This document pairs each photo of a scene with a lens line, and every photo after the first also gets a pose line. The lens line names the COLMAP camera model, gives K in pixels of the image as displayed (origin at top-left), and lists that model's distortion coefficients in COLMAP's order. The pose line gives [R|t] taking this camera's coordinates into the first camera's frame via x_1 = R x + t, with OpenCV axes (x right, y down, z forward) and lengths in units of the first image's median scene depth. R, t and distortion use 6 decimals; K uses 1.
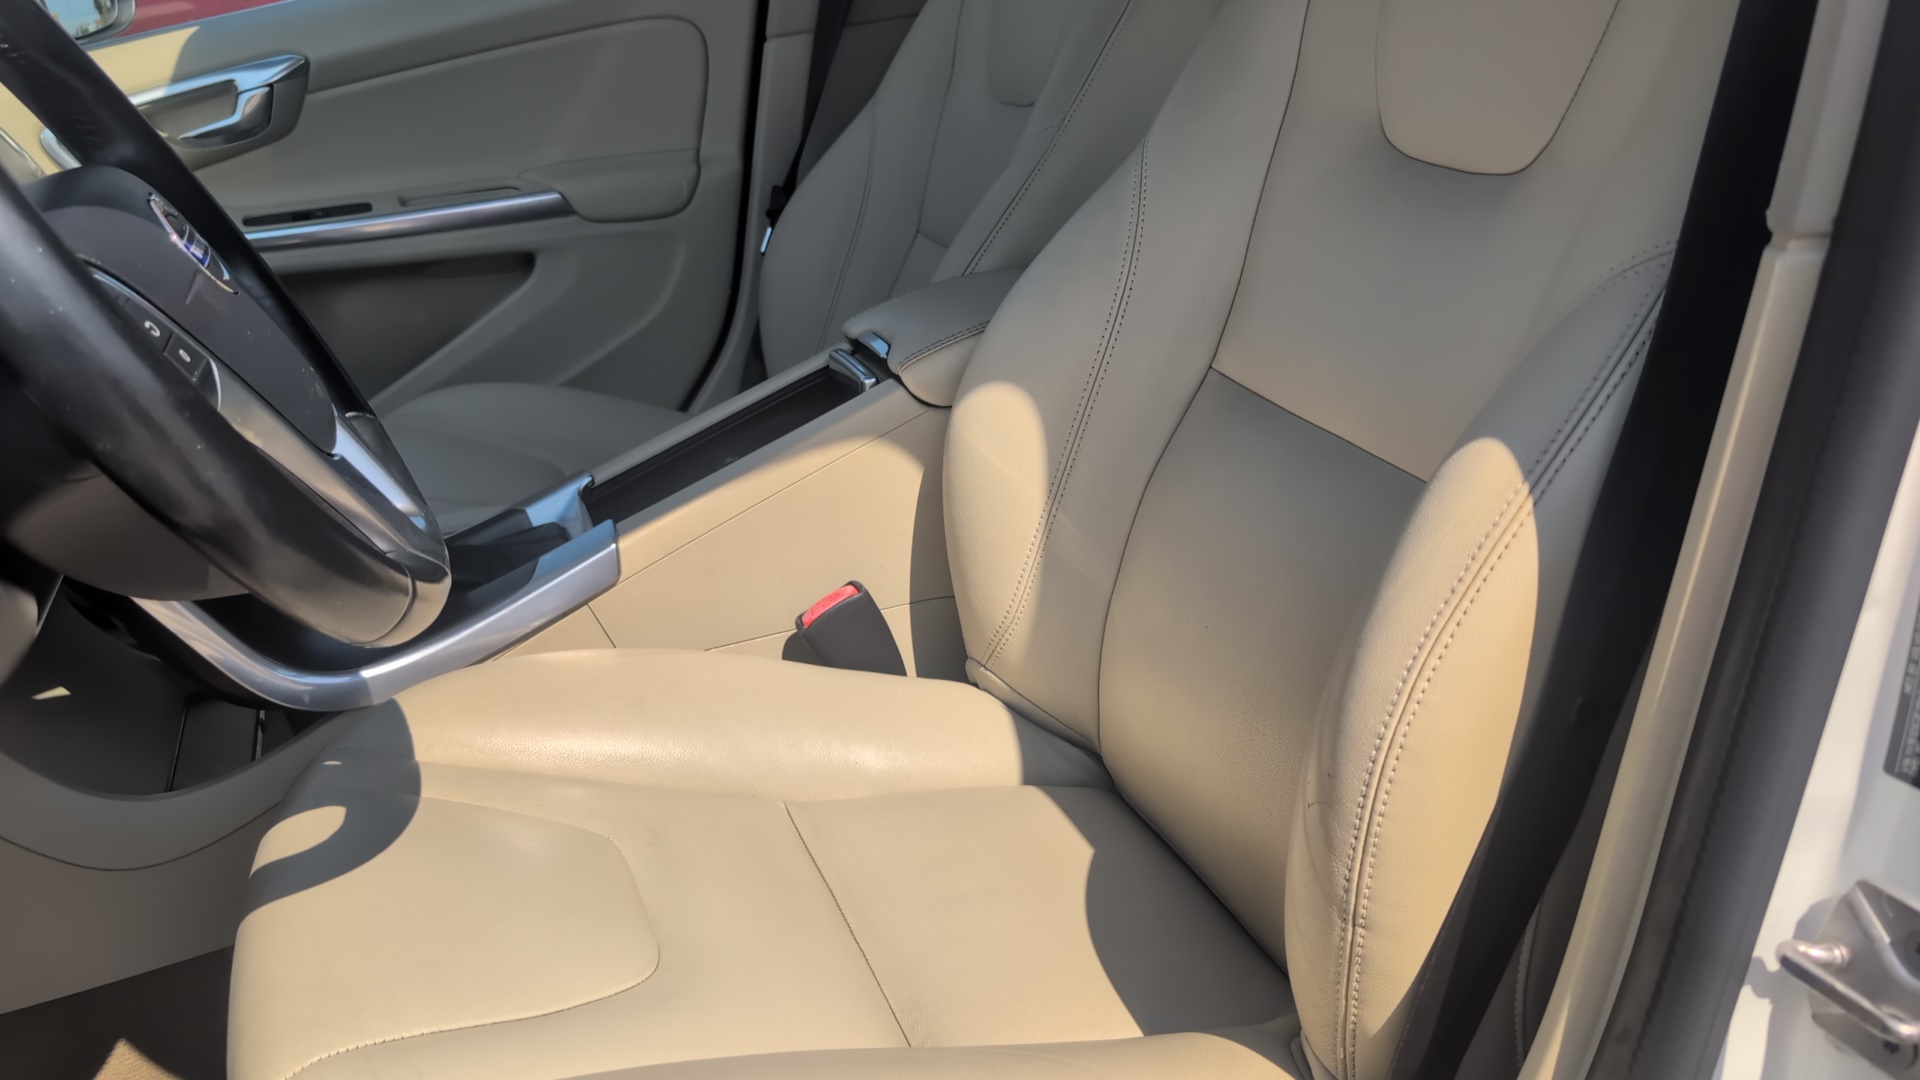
lens RADIAL K [[1595.1, 0, 962.9], [0, 1595.1, 568.5], [0, 0, 1]] dist [0.002666, 0.000873]
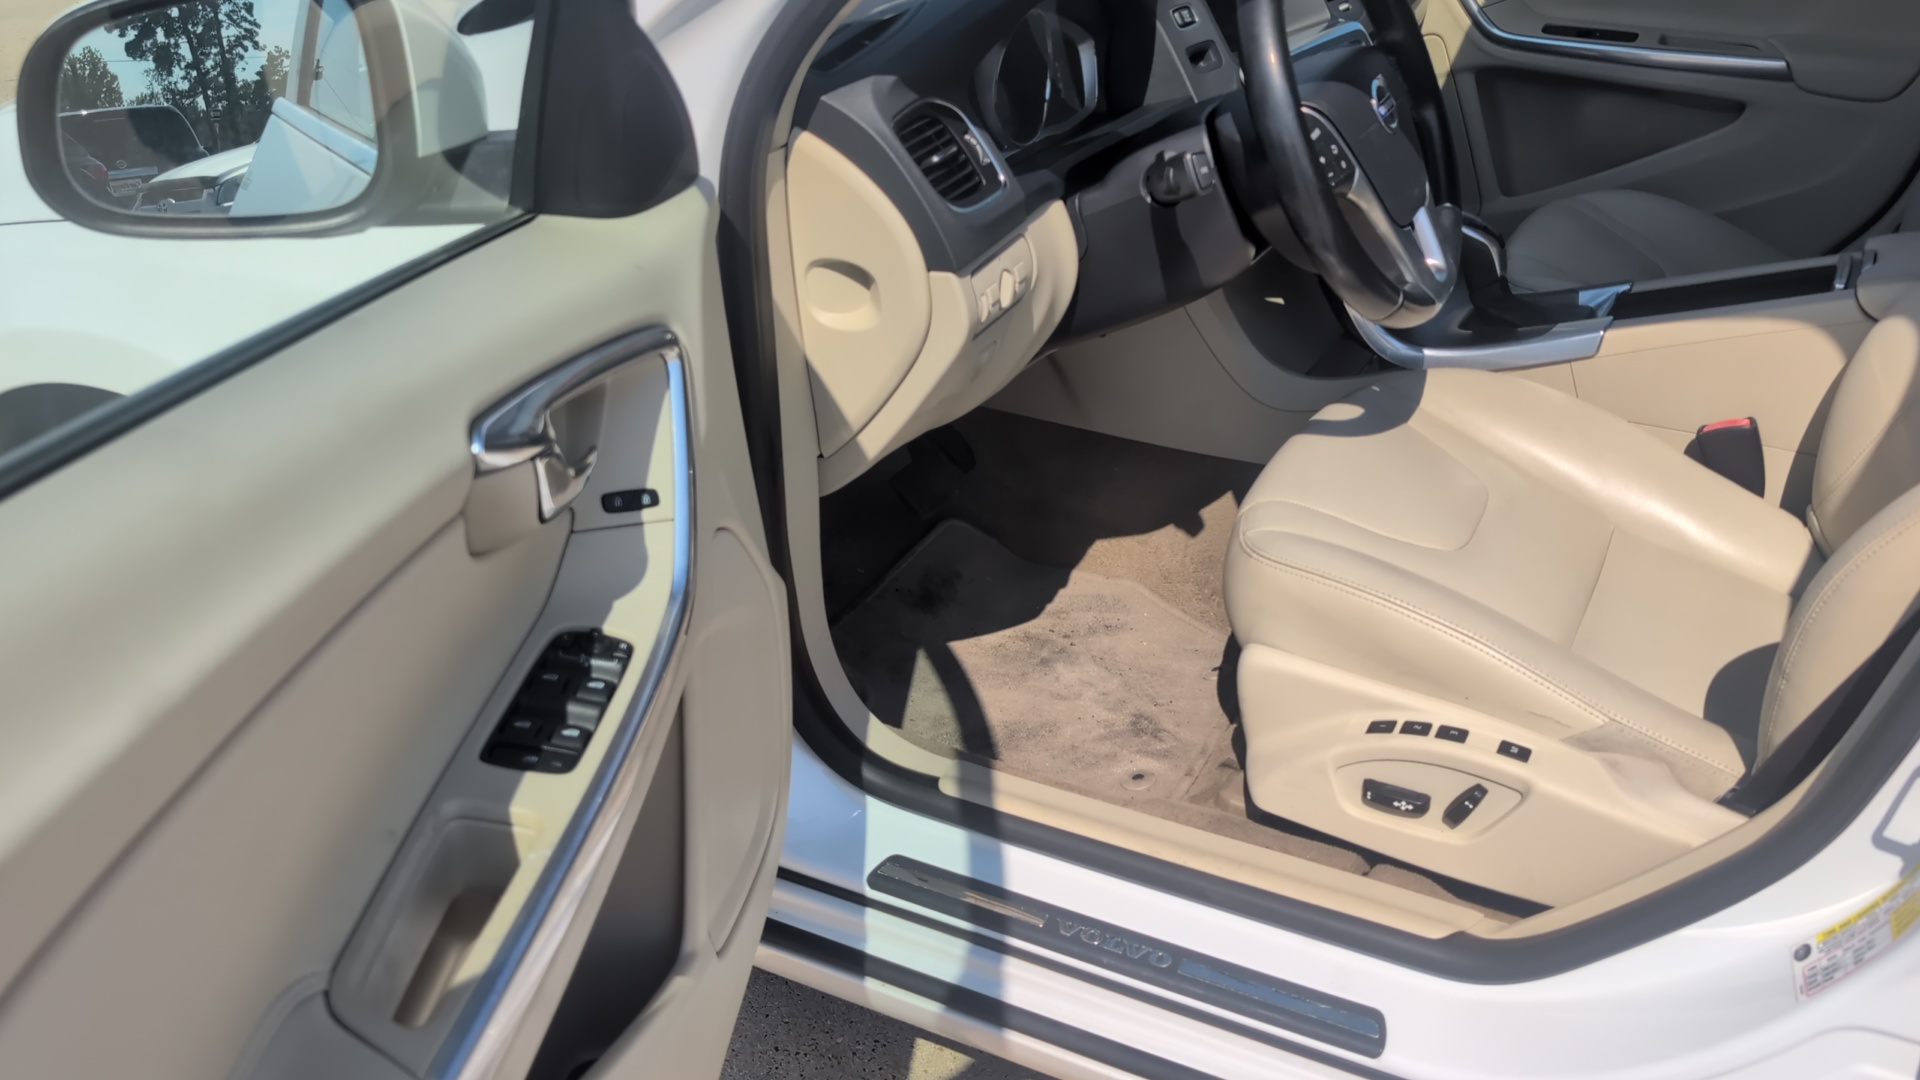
lens RADIAL K [[1595.1, 0, 962.9], [0, 1595.1, 568.5], [0, 0, 1]] dist [0.002666, 0.000873]
pose [[0.659705, 0.439234, -0.609805, 0.384780], [-0.331711, 0.898290, 0.288171, -0.046246], [0.674357, 0.012172, 0.738305, -0.504397]]
